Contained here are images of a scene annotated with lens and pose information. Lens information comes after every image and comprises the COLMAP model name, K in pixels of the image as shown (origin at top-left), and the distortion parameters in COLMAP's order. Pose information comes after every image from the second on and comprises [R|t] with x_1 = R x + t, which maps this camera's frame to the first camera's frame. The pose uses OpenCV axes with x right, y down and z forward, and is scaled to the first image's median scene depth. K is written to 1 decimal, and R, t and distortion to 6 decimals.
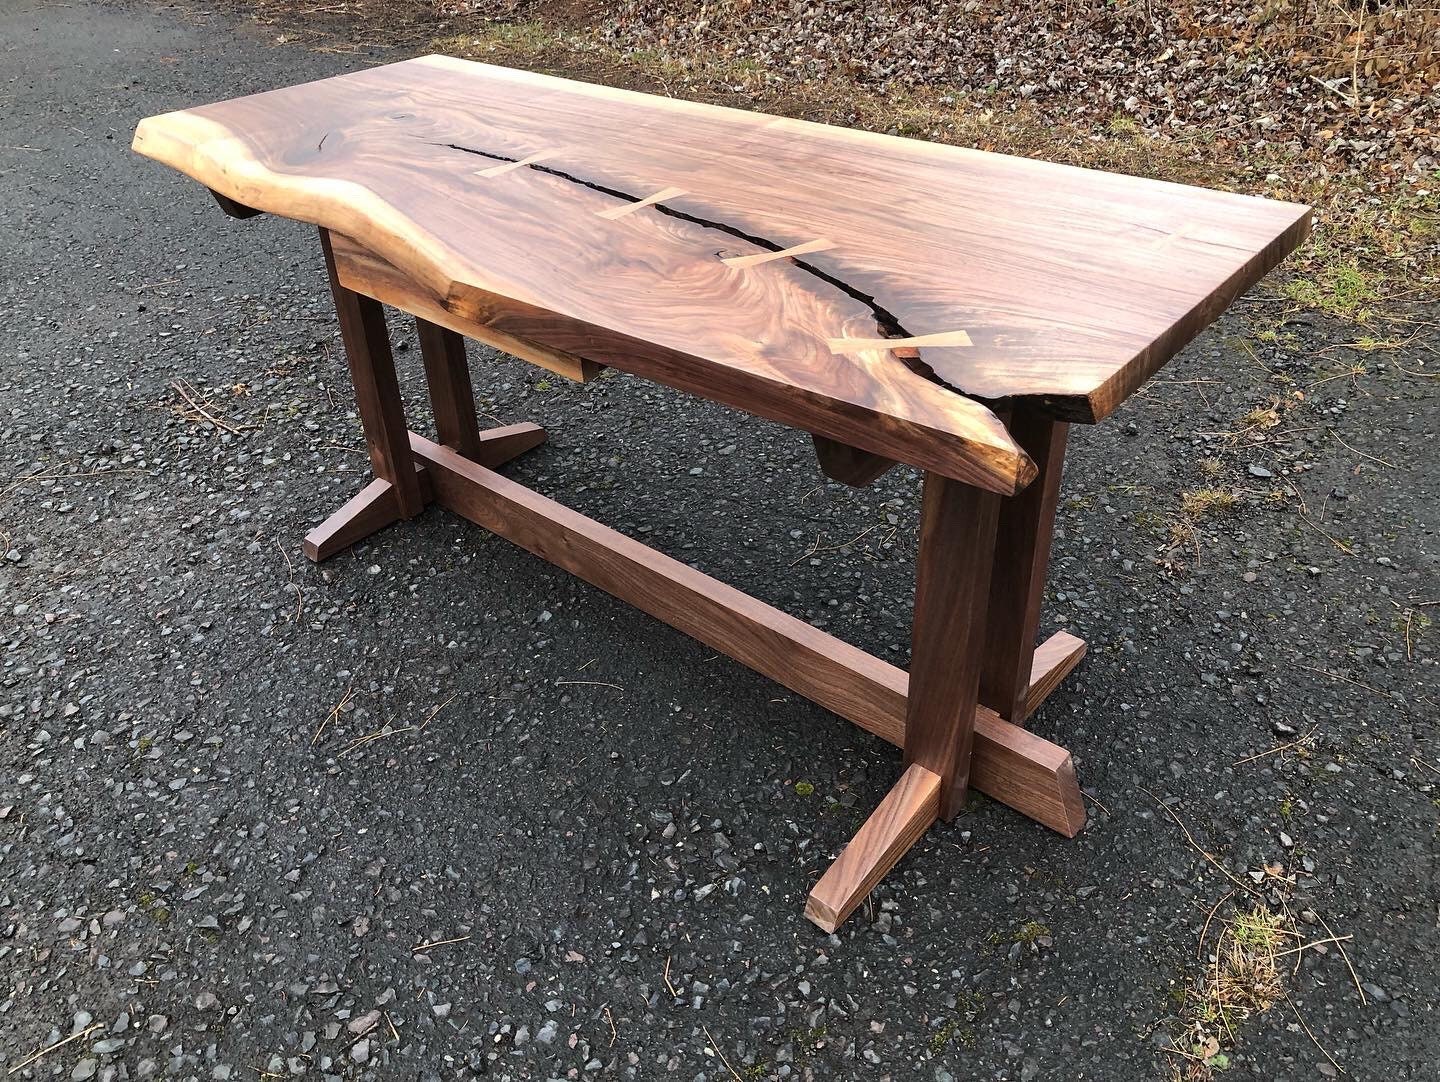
lens RADIAL K [[1134.5, 0, 701.1], [0, 1134.5, 519.1], [0, 0, 1]] dist [0.010898, 0.003379]
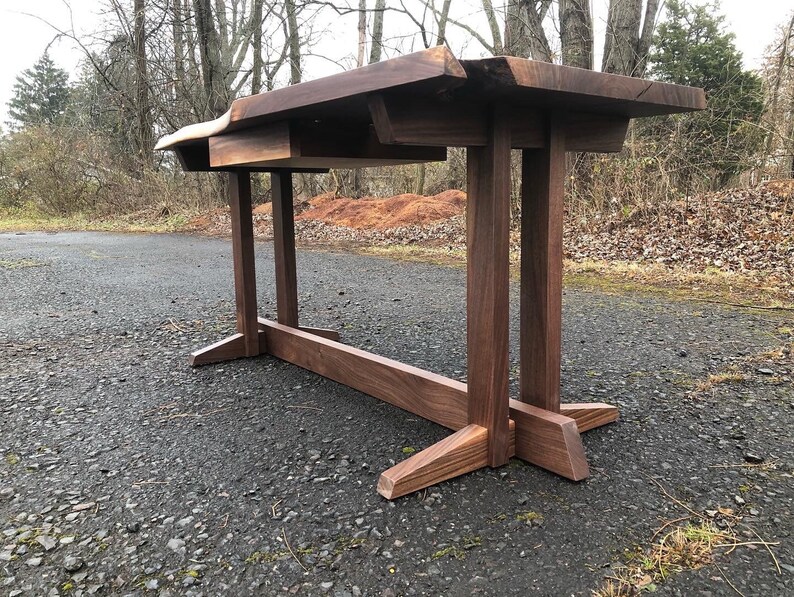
lens RADIAL K [[625.6, 0, 397.0], [0, 625.6, 298.5], [0, 0, 1]] dist [0.005730, 0.005021]
pose [[0.976956, 0.051553, -0.207120, 0.265817], [-0.132548, 0.907134, -0.399423, 0.431919], [0.167294, 0.417672, 0.893064, 0.166934]]
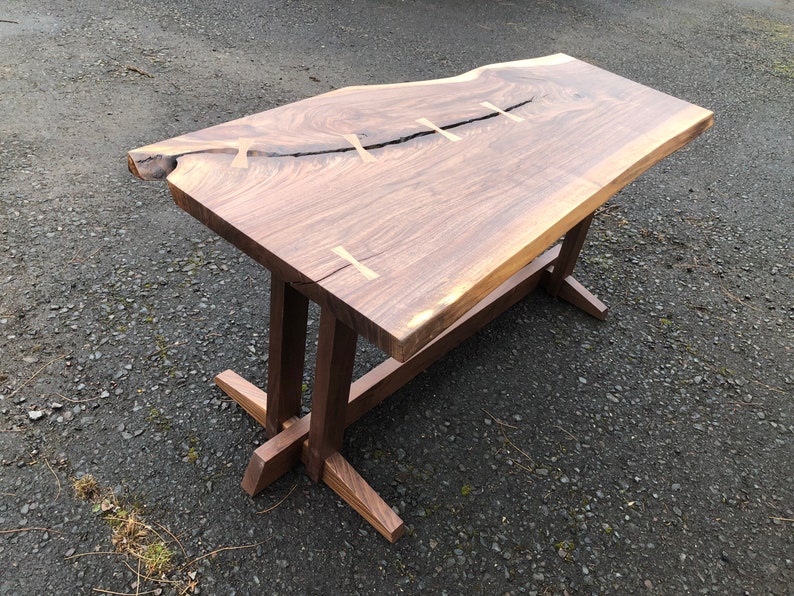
lens RADIAL K [[639.5, 0, 429.5], [0, 639.5, 293.8], [0, 0, 1]] dist [0.026312, -0.036062]
pose [[0.023286, 0.639572, -0.768378, 0.963383], [-0.686375, 0.569045, 0.452854, -0.593774], [0.726875, 0.516851, 0.452237, 0.612866]]
